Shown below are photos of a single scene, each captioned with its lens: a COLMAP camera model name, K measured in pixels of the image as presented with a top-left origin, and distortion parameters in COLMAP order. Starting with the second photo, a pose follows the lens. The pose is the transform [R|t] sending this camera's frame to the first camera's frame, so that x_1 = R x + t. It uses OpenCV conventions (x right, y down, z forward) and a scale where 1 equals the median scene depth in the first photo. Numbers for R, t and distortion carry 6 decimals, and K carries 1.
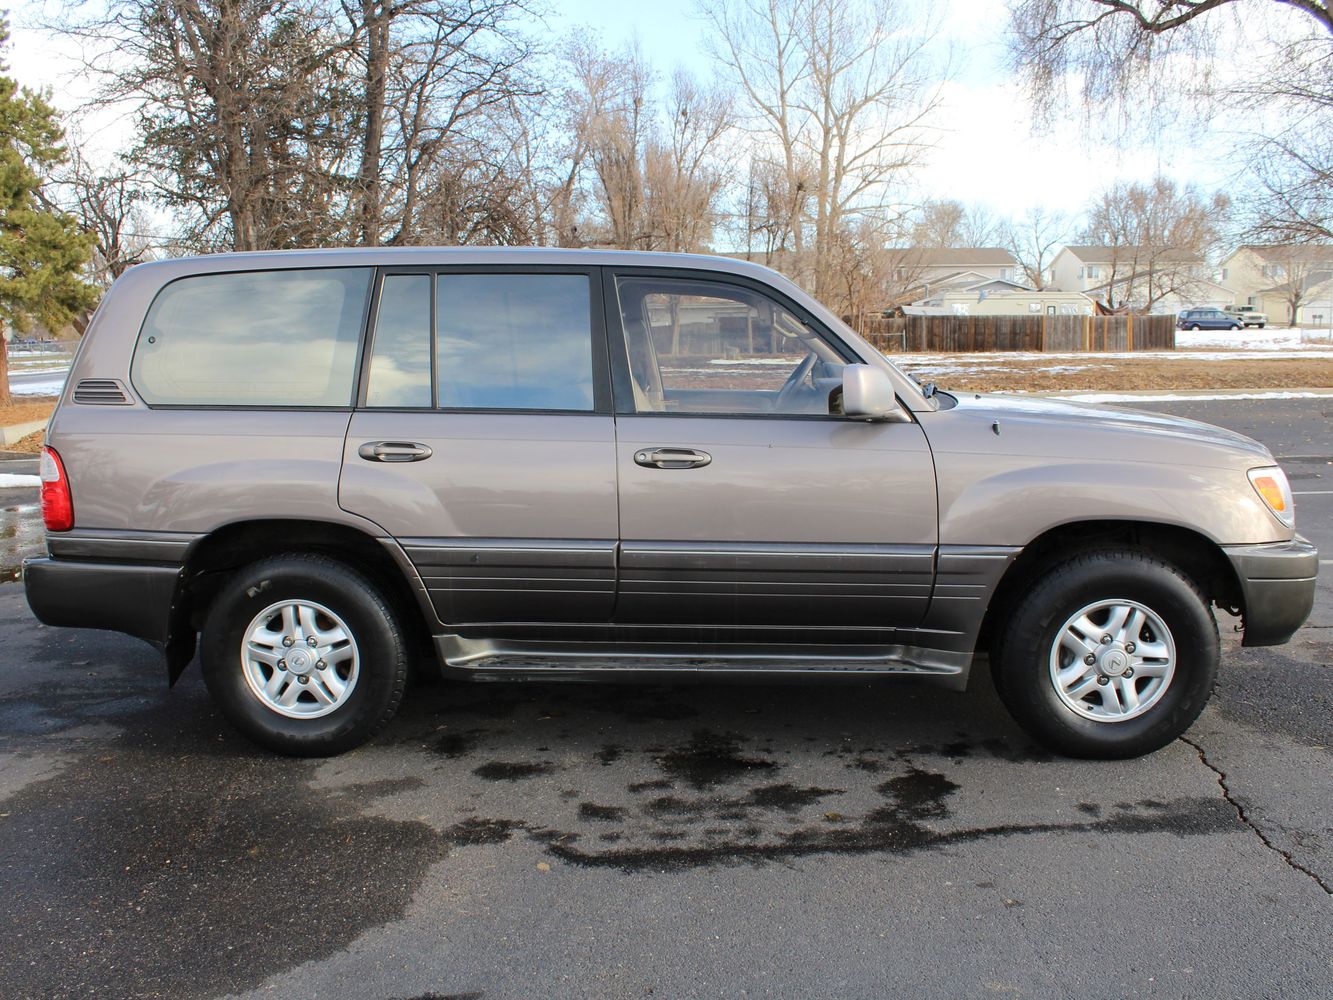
lens RADIAL K [[1251.1, 0, 661.4], [0, 1251.1, 498.0], [0, 0, 1]] dist [-0.171296, 0.149623]
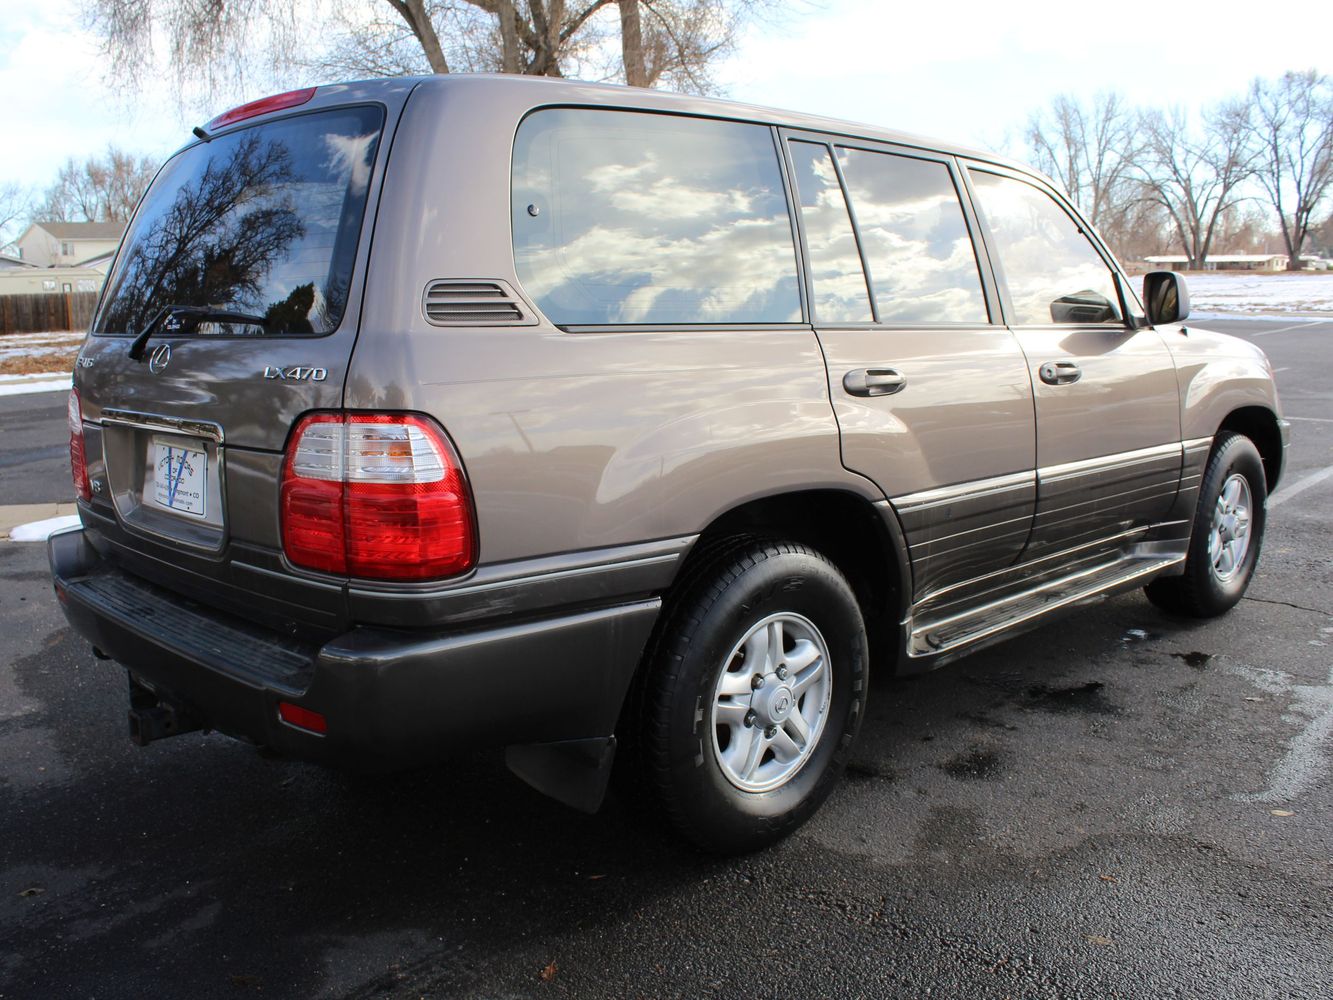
lens RADIAL K [[1251.1, 0, 661.4], [0, 1251.1, 498.0], [0, 0, 1]] dist [-0.171296, 0.149623]
pose [[0.686485, -0.123375, 0.716601, -0.108511], [0.111284, 0.991717, 0.064133, -0.003889], [-0.718578, 0.035720, 0.694529, 0.076729]]
